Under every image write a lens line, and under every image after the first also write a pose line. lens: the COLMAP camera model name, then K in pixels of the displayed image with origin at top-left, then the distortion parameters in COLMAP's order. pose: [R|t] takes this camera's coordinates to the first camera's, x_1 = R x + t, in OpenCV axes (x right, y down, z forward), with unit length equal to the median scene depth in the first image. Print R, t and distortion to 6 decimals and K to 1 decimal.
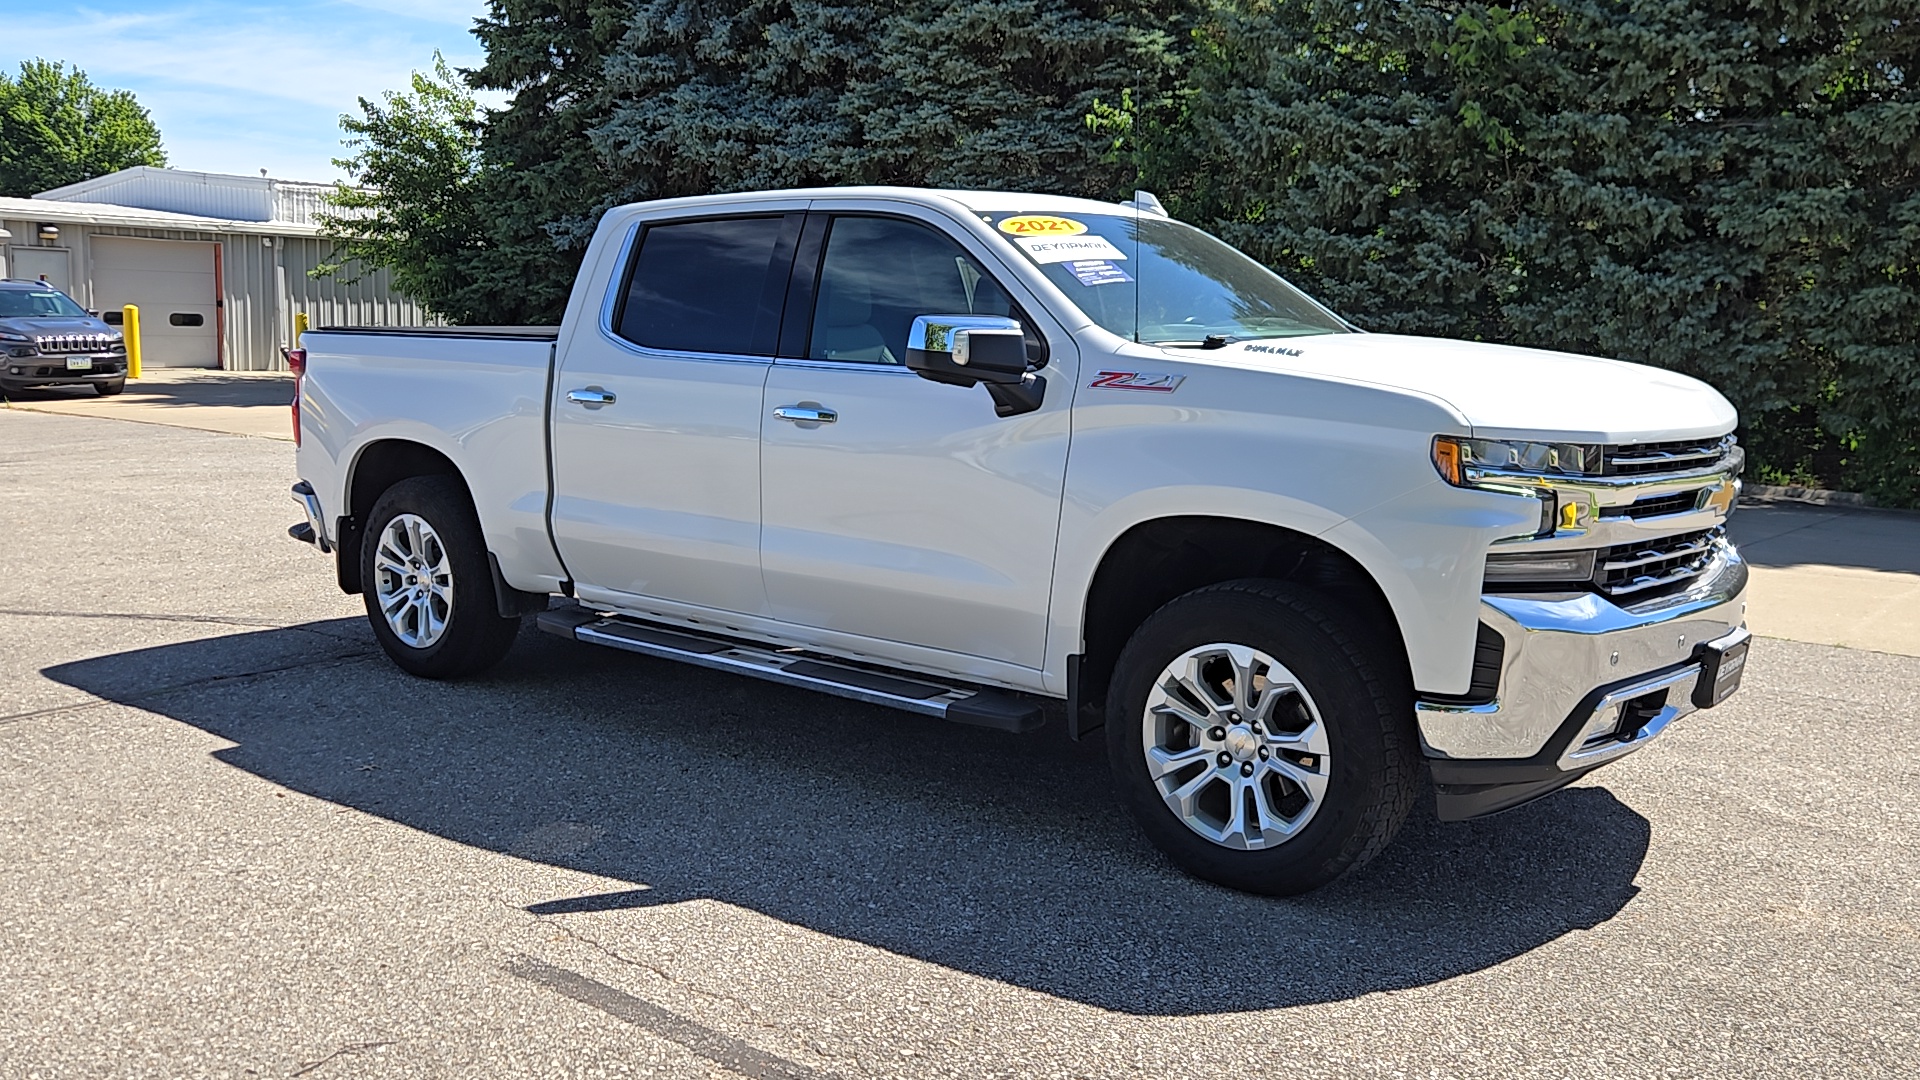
lens RADIAL K [[1597.3, 0, 953.0], [0, 1597.3, 542.6], [0, 0, 1]] dist [0.013334, -0.000092]
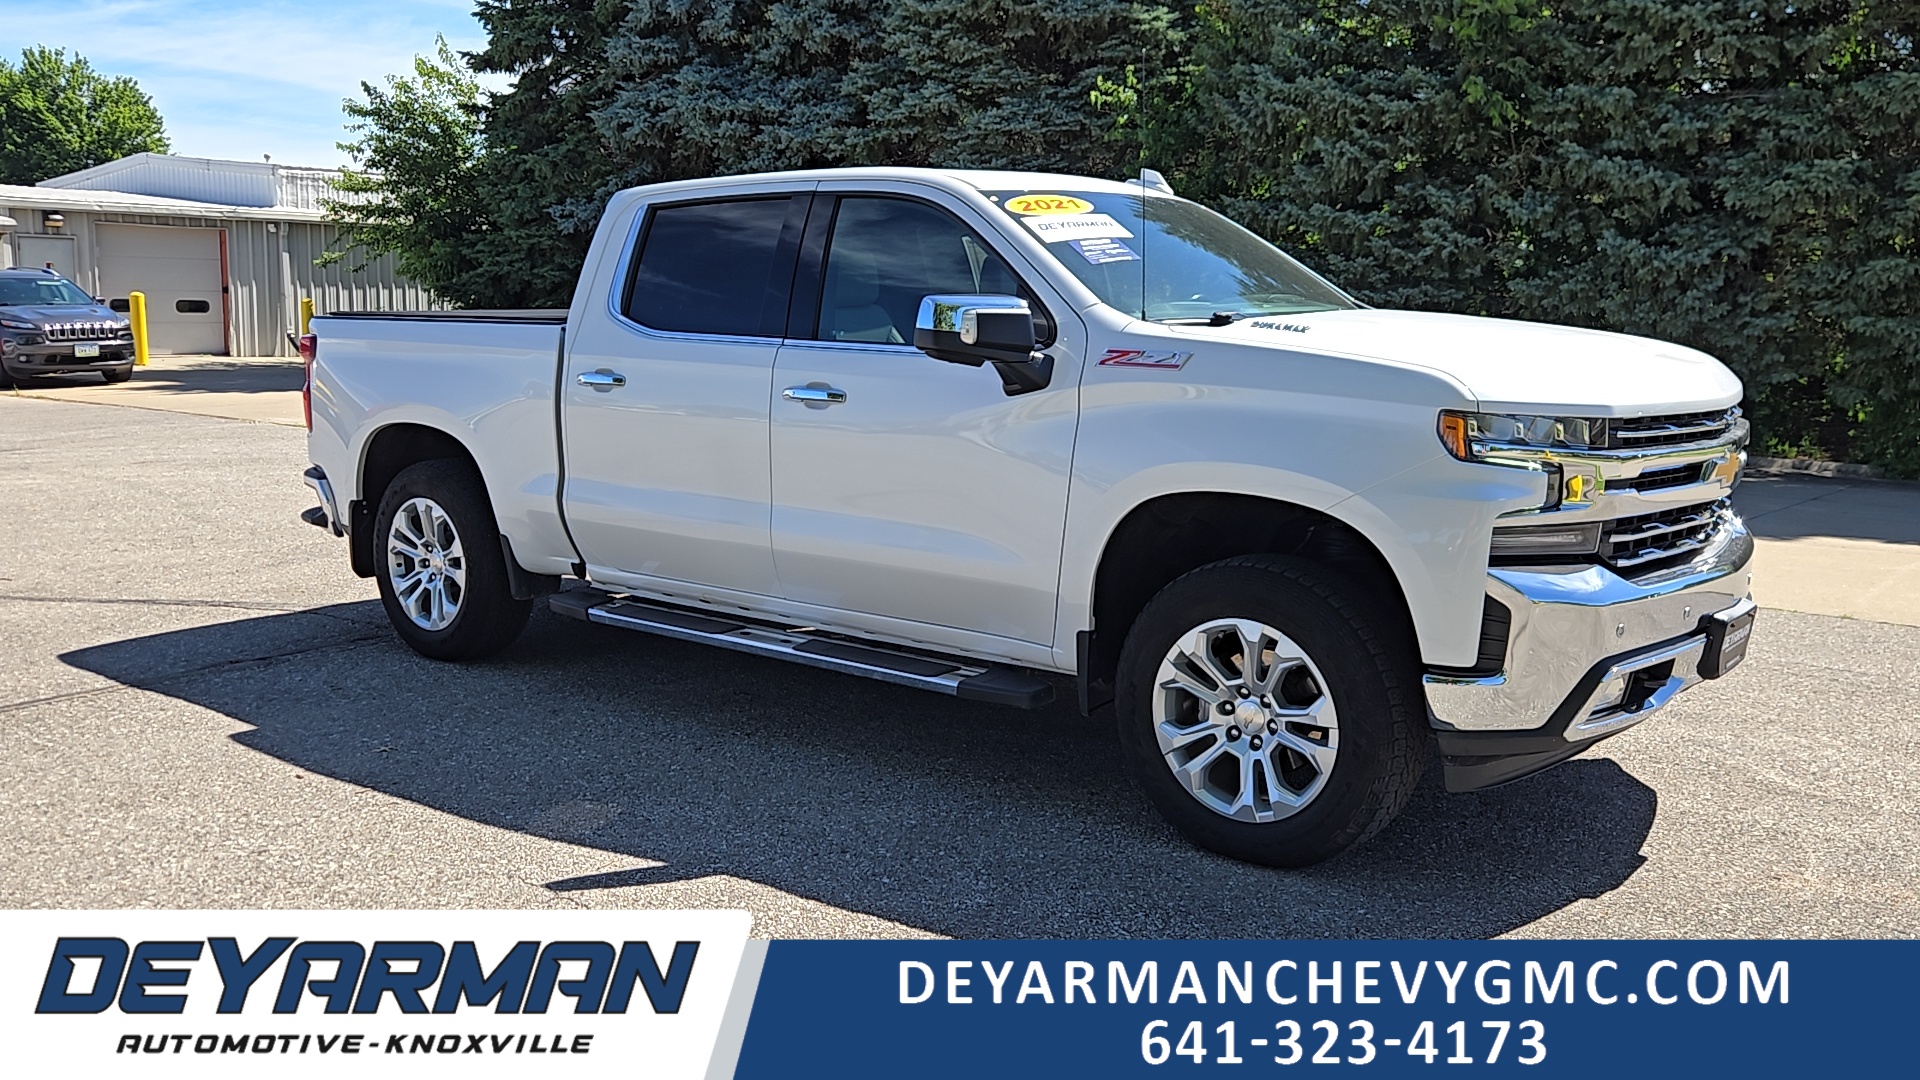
lens RADIAL K [[1597.3, 0, 953.0], [0, 1597.3, 542.6], [0, 0, 1]] dist [0.013334, -0.000092]
pose [[0.999956, -0.008342, -0.004262, -0.000700], [0.008394, 0.999888, 0.012418, 0.000394], [0.004158, -0.012453, 0.999914, -0.002798]]
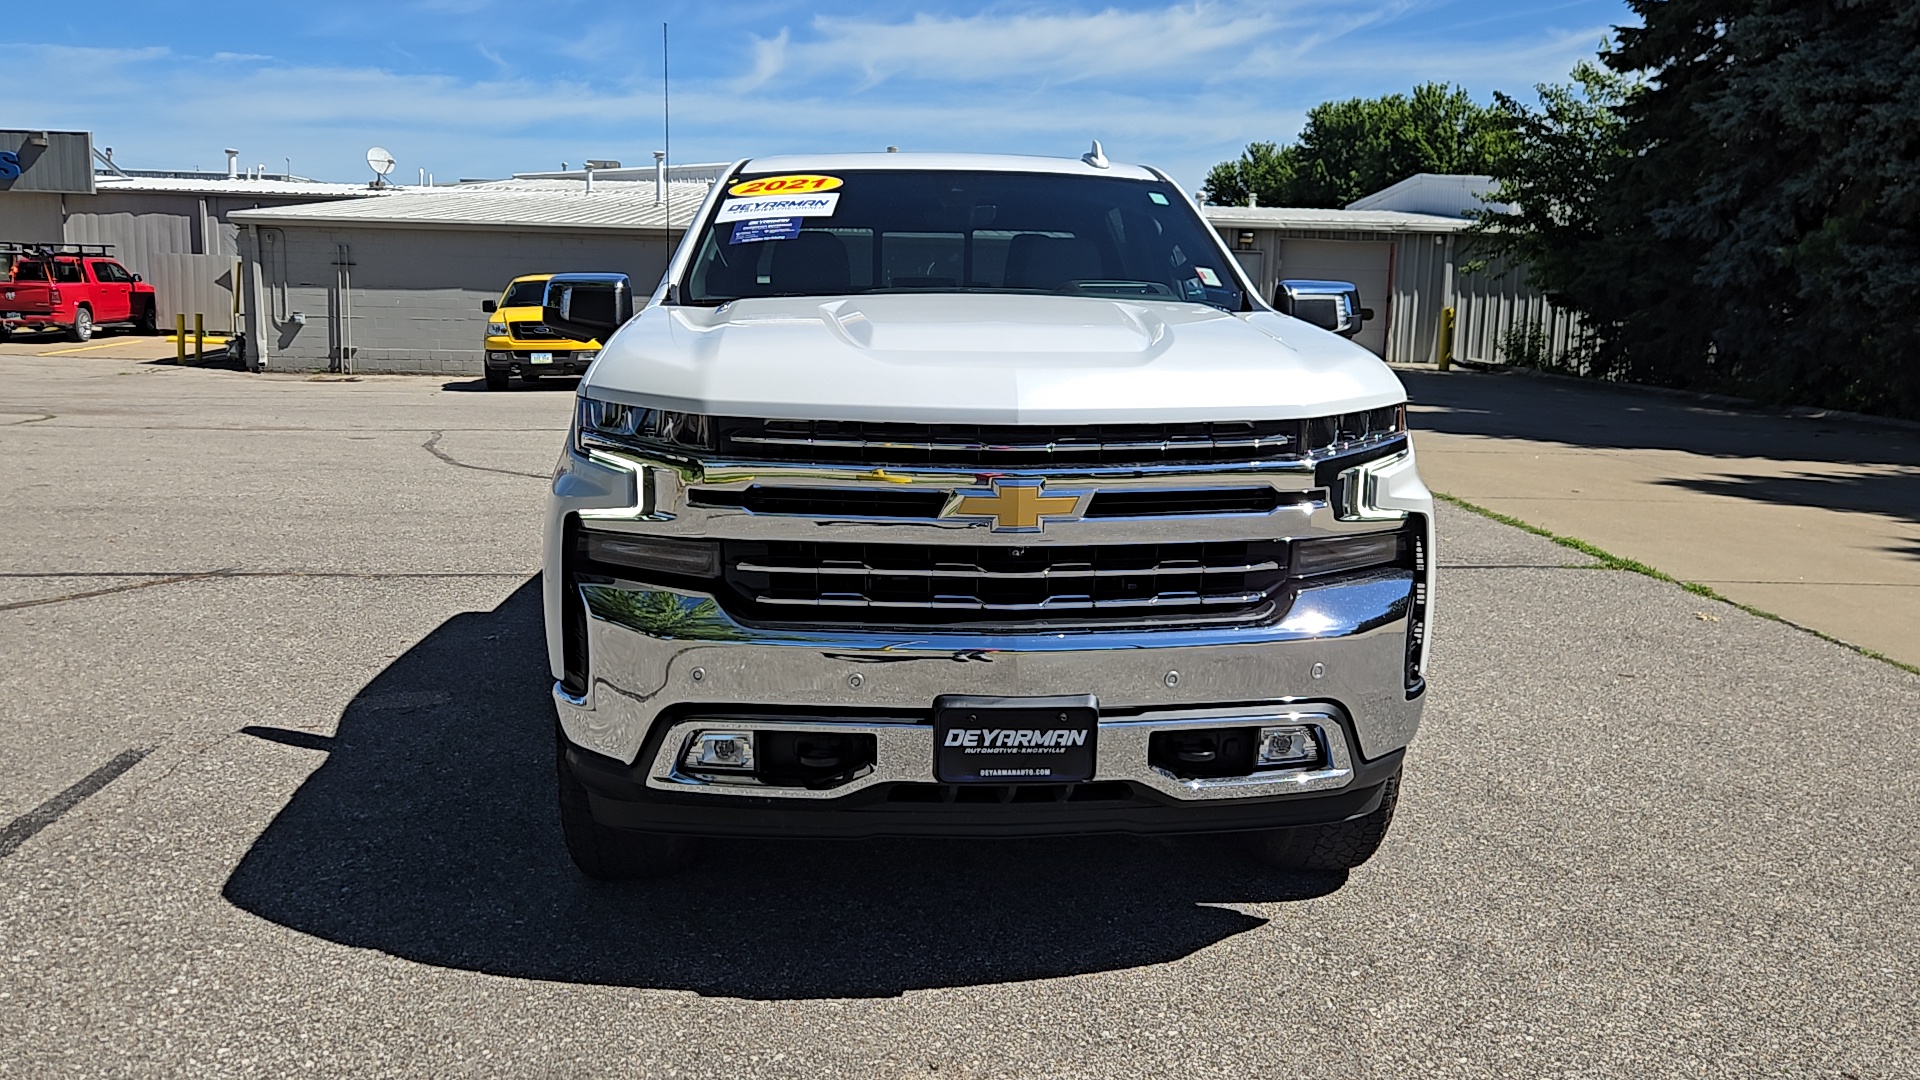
lens RADIAL K [[1597.3, 0, 953.0], [0, 1597.3, 542.6], [0, 0, 1]] dist [0.013334, -0.000092]
pose [[0.680249, 0.109536, -0.724751, 0.344974], [-0.109992, 0.992829, 0.046815, -0.015330], [0.724682, 0.047870, 0.687419, 0.164041]]
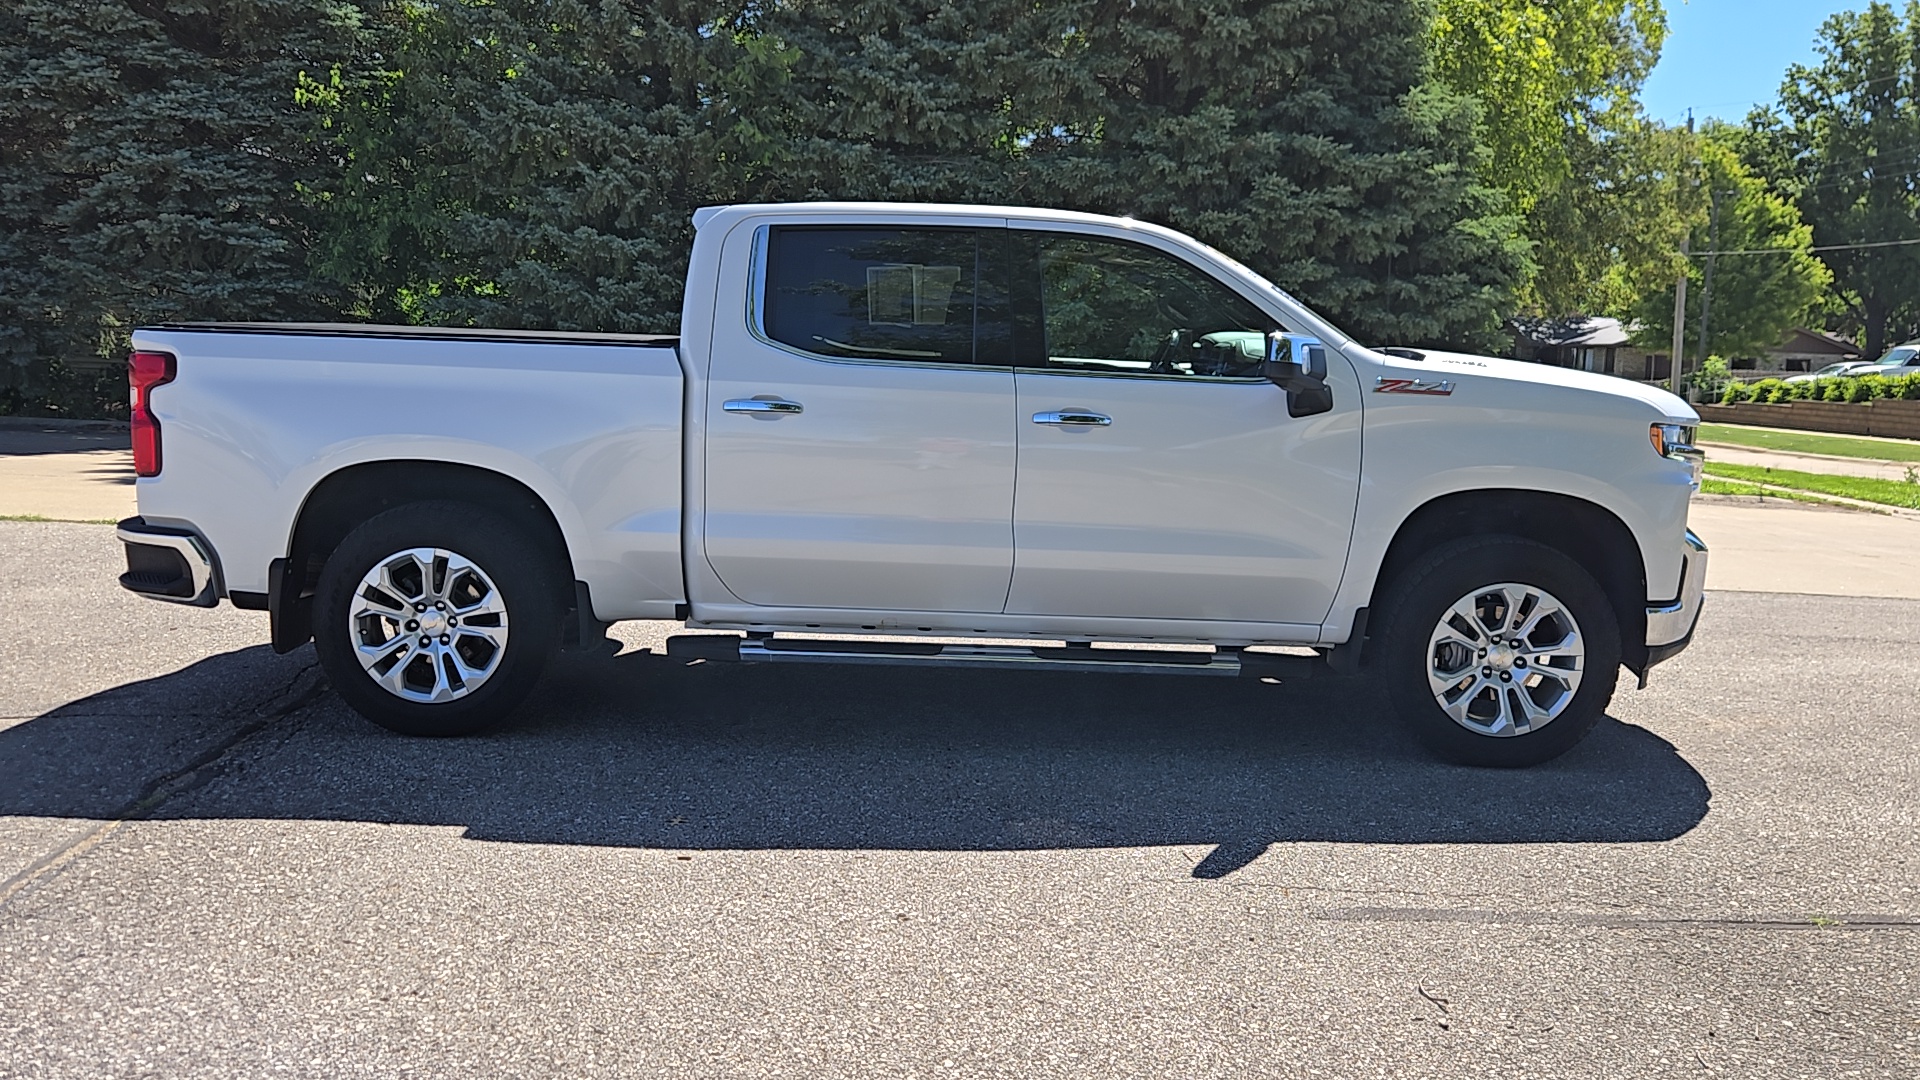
lens RADIAL K [[1597.3, 0, 953.0], [0, 1597.3, 542.6], [0, 0, 1]] dist [0.013334, -0.000092]
pose [[0.778954, -0.071211, 0.623025, -0.342445], [0.067681, 0.997275, 0.029367, -0.013934], [-0.623418, 0.019292, 0.781651, 0.082271]]
